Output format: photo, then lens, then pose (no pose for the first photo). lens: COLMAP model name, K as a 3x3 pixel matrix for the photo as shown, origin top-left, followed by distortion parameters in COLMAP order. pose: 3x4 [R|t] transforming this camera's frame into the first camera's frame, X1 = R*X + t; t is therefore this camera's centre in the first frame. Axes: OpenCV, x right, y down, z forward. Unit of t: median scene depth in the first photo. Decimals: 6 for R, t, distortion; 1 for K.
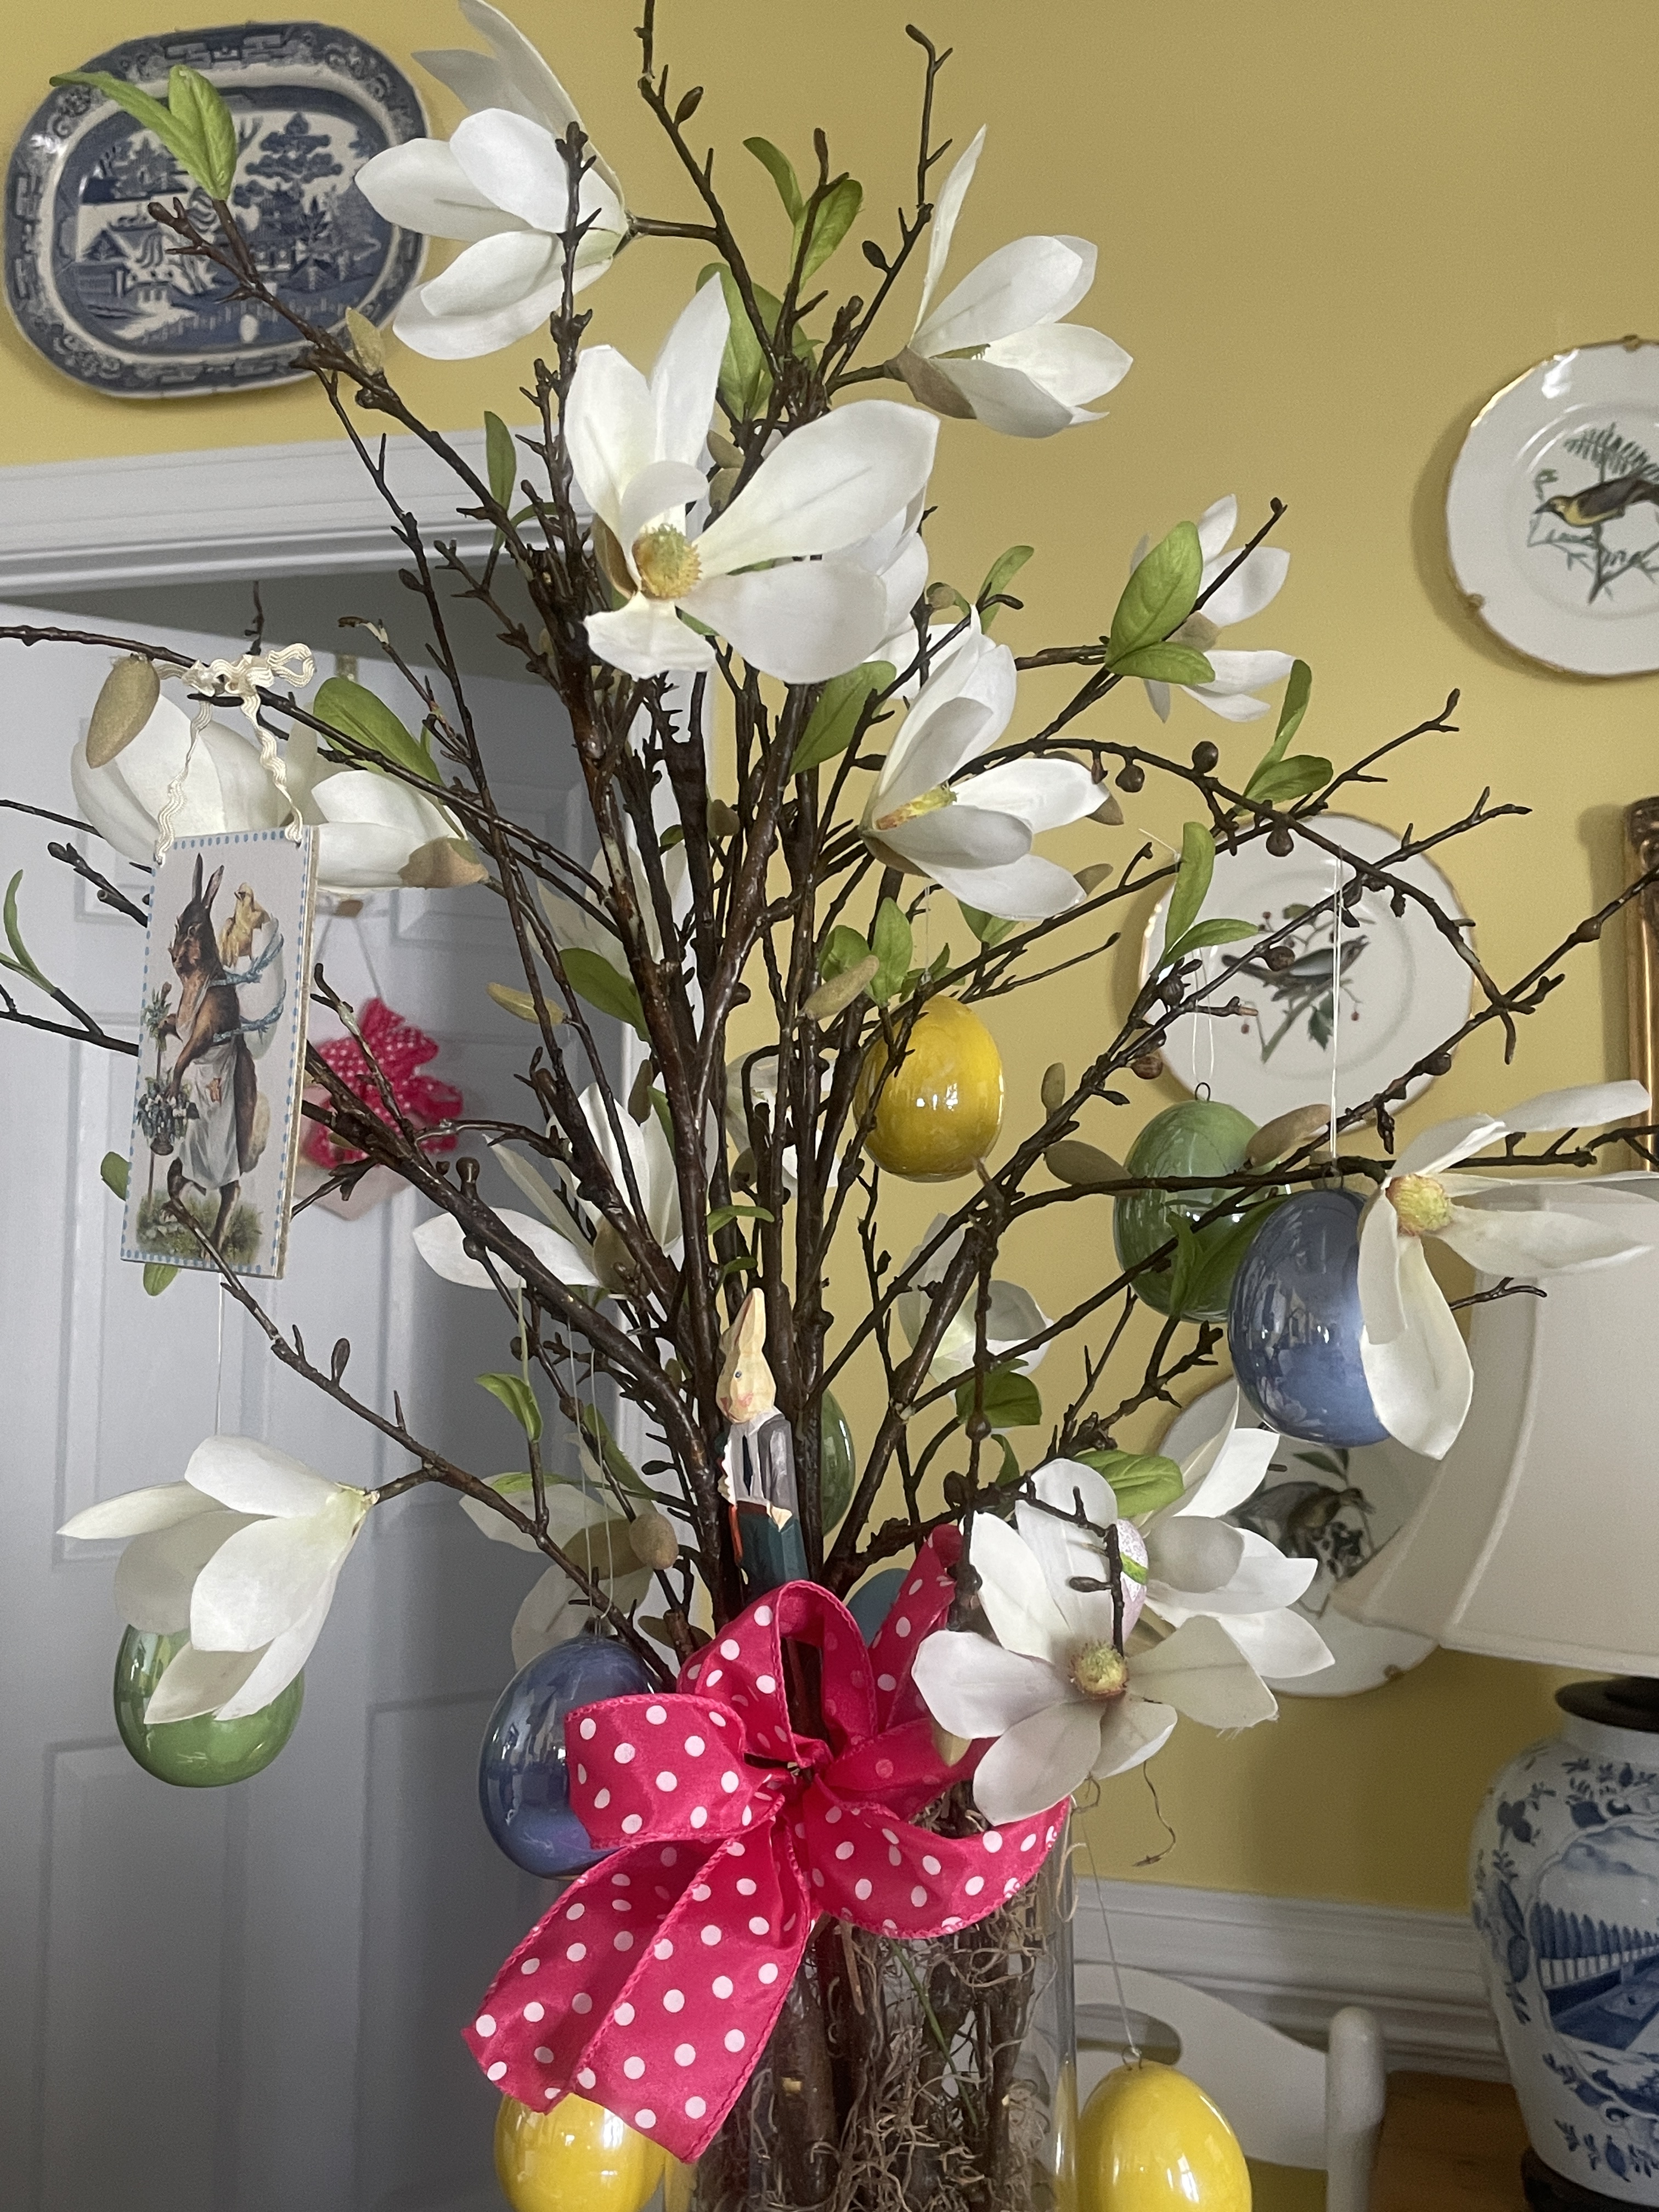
lens RADIAL K [[2270.1, 0, 829.5], [0, 2270.1, 1106.0], [0, 0, 1]] dist [0.149062, -0.406678]
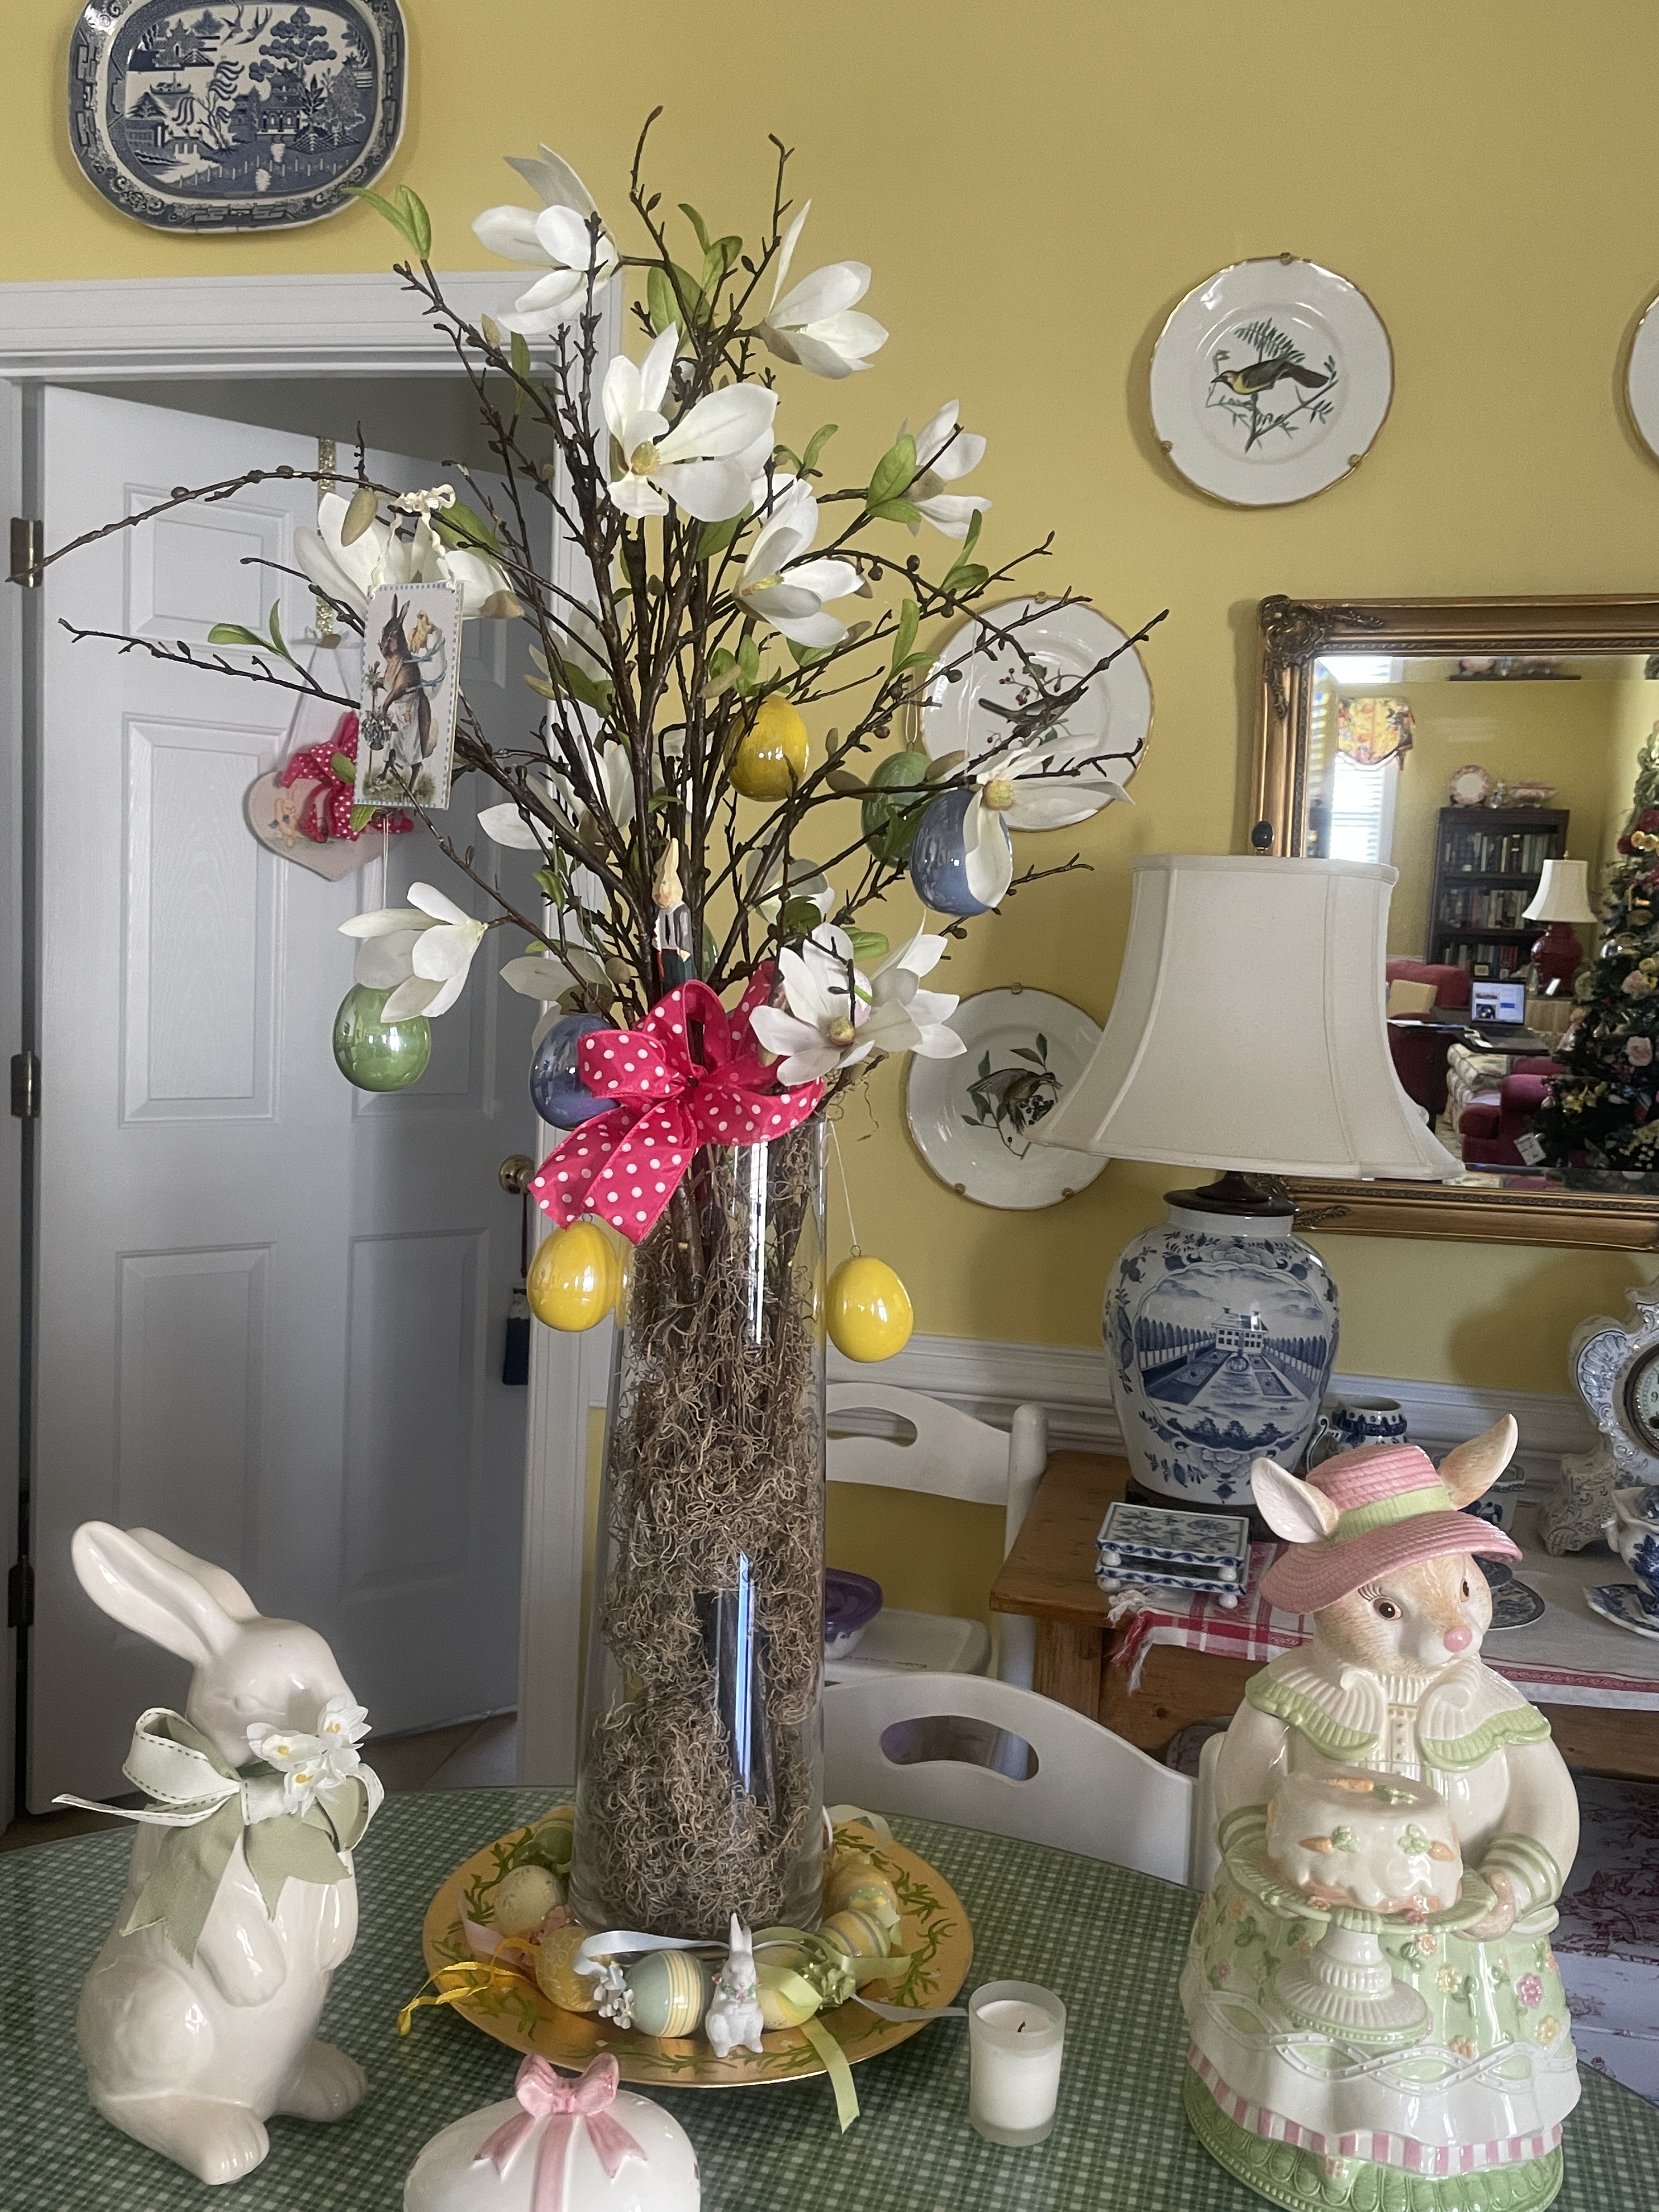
lens RADIAL K [[1906.5, 0, 818.4], [0, 1906.5, 1114.6], [0, 0, 1]] dist [0.089127, -0.162403]
pose [[0.997198, 0.021509, 0.071650, -0.019300], [-0.031476, 0.989505, 0.141031, 0.073222], [-0.067864, -0.142891, 0.987409, -0.595429]]
